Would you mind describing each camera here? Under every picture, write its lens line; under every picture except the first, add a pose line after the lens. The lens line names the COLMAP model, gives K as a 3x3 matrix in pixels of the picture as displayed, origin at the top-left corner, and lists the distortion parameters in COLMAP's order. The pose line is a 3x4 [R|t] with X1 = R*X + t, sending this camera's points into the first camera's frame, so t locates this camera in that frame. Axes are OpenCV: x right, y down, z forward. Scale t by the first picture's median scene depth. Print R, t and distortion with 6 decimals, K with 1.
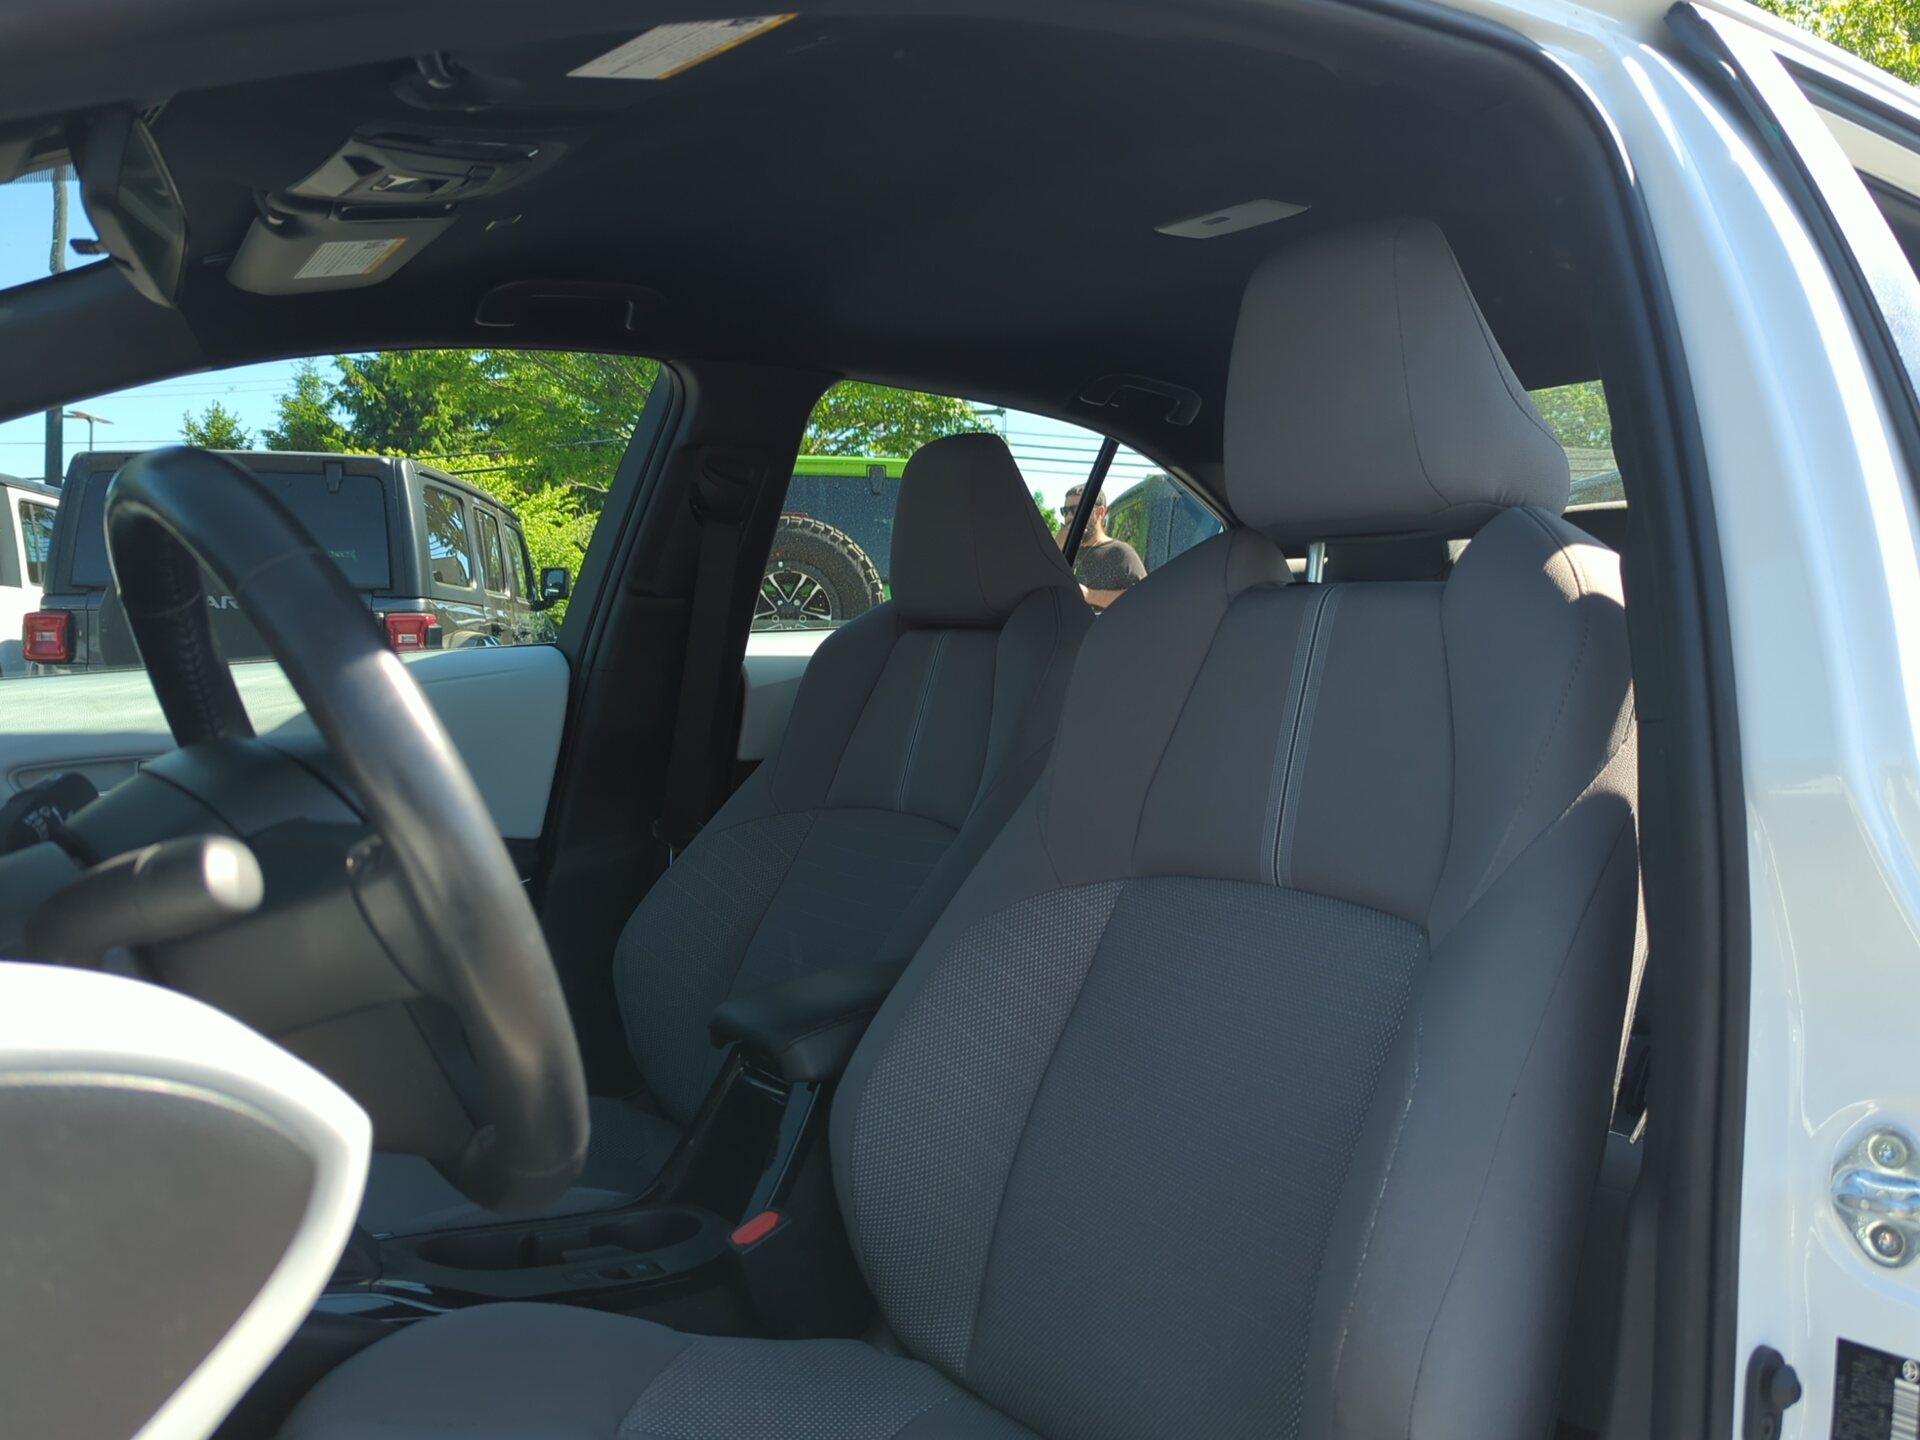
lens RADIAL K [[1566.9, 0, 979.1], [0, 1566.9, 701.1], [0, 0, 1]] dist [0.054040, -0.051364]
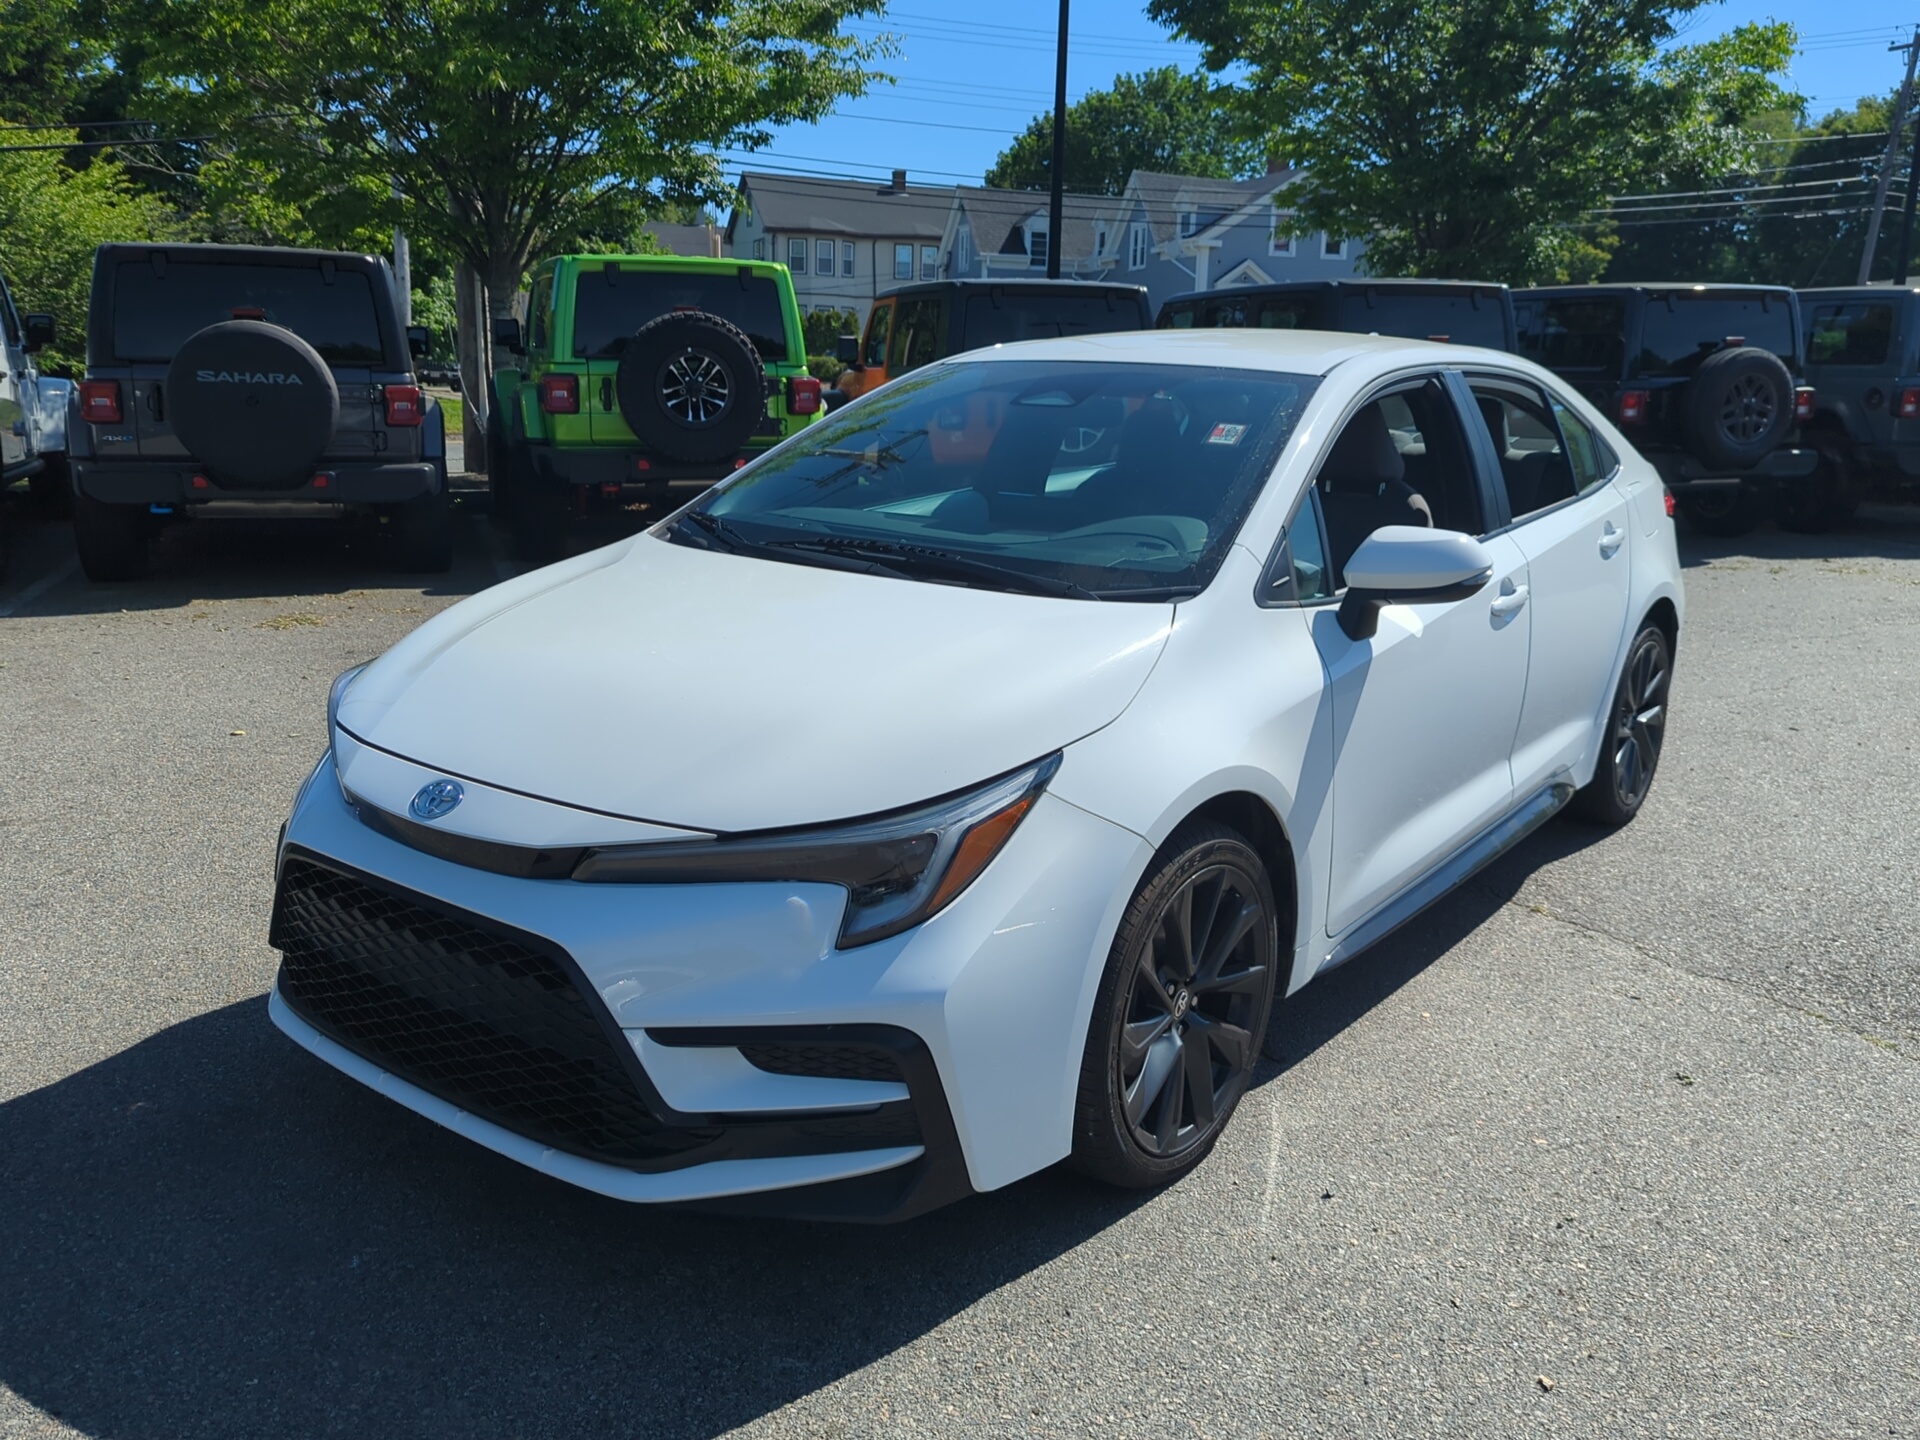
lens RADIAL K [[1557.3, 0, 967.6], [0, 1557.3, 728.6], [0, 0, 1]] dist [0.046105, -0.037831]
pose [[0.965070, -0.046570, 0.257819, -0.923361], [-0.007710, 0.978601, 0.205624, -0.171856], [-0.261878, -0.200429, 0.944059, -1.335846]]
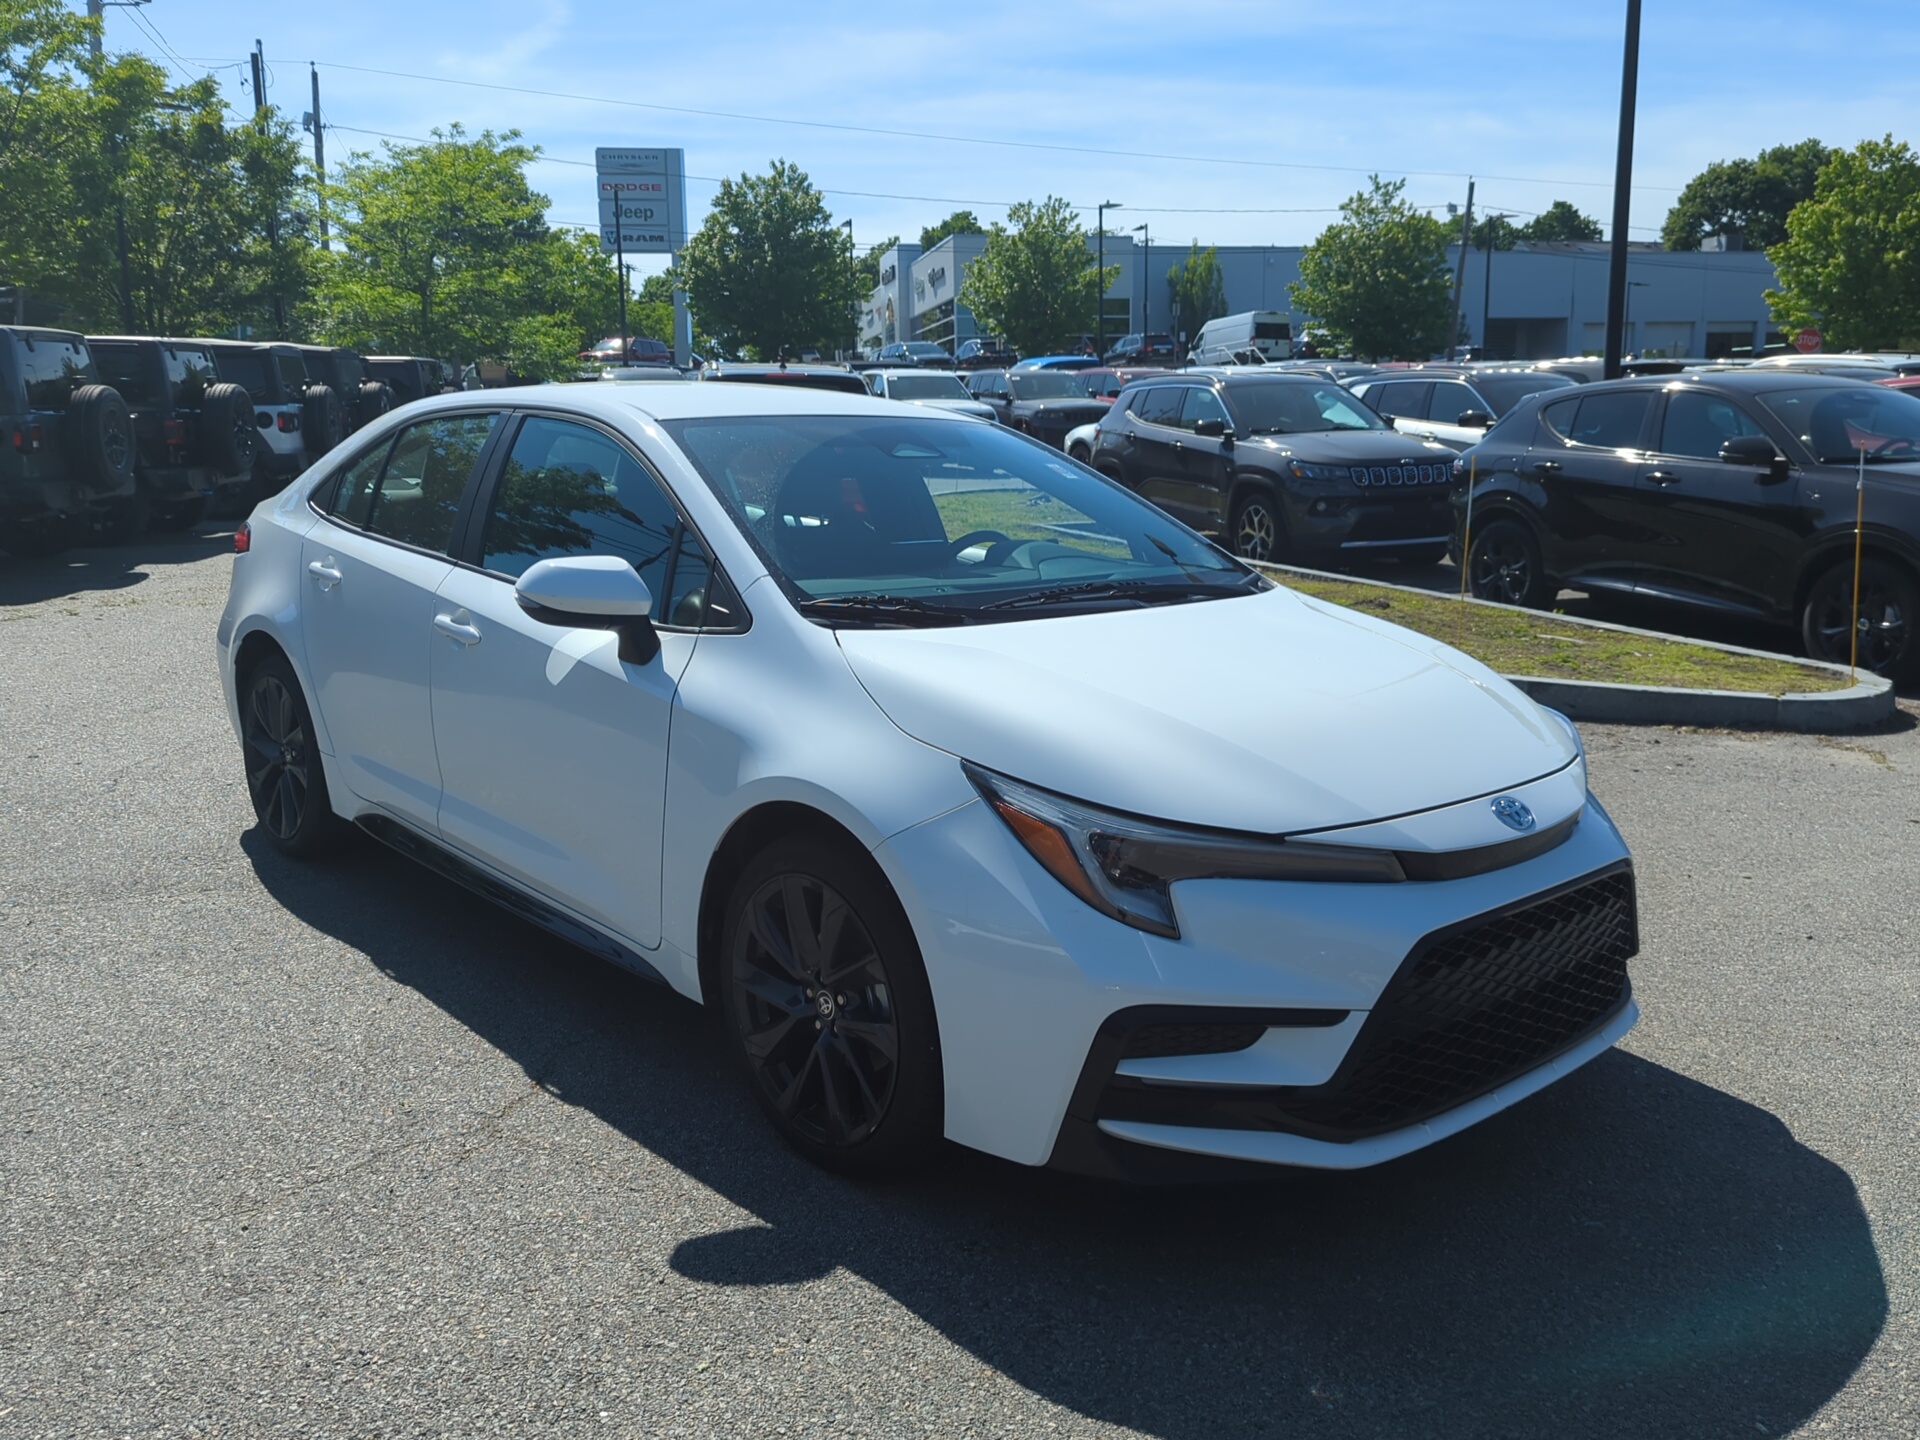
lens RADIAL K [[1557.3, 0, 1003.9], [0, 1557.3, 714.1], [0, 0, 1]] dist [0.046105, -0.037831]
pose [[-0.087932, -0.191440, 0.977558, -2.340363], [0.021378, 0.980770, 0.193992, -0.224724], [-0.995897, 0.037956, -0.082148, 0.536040]]
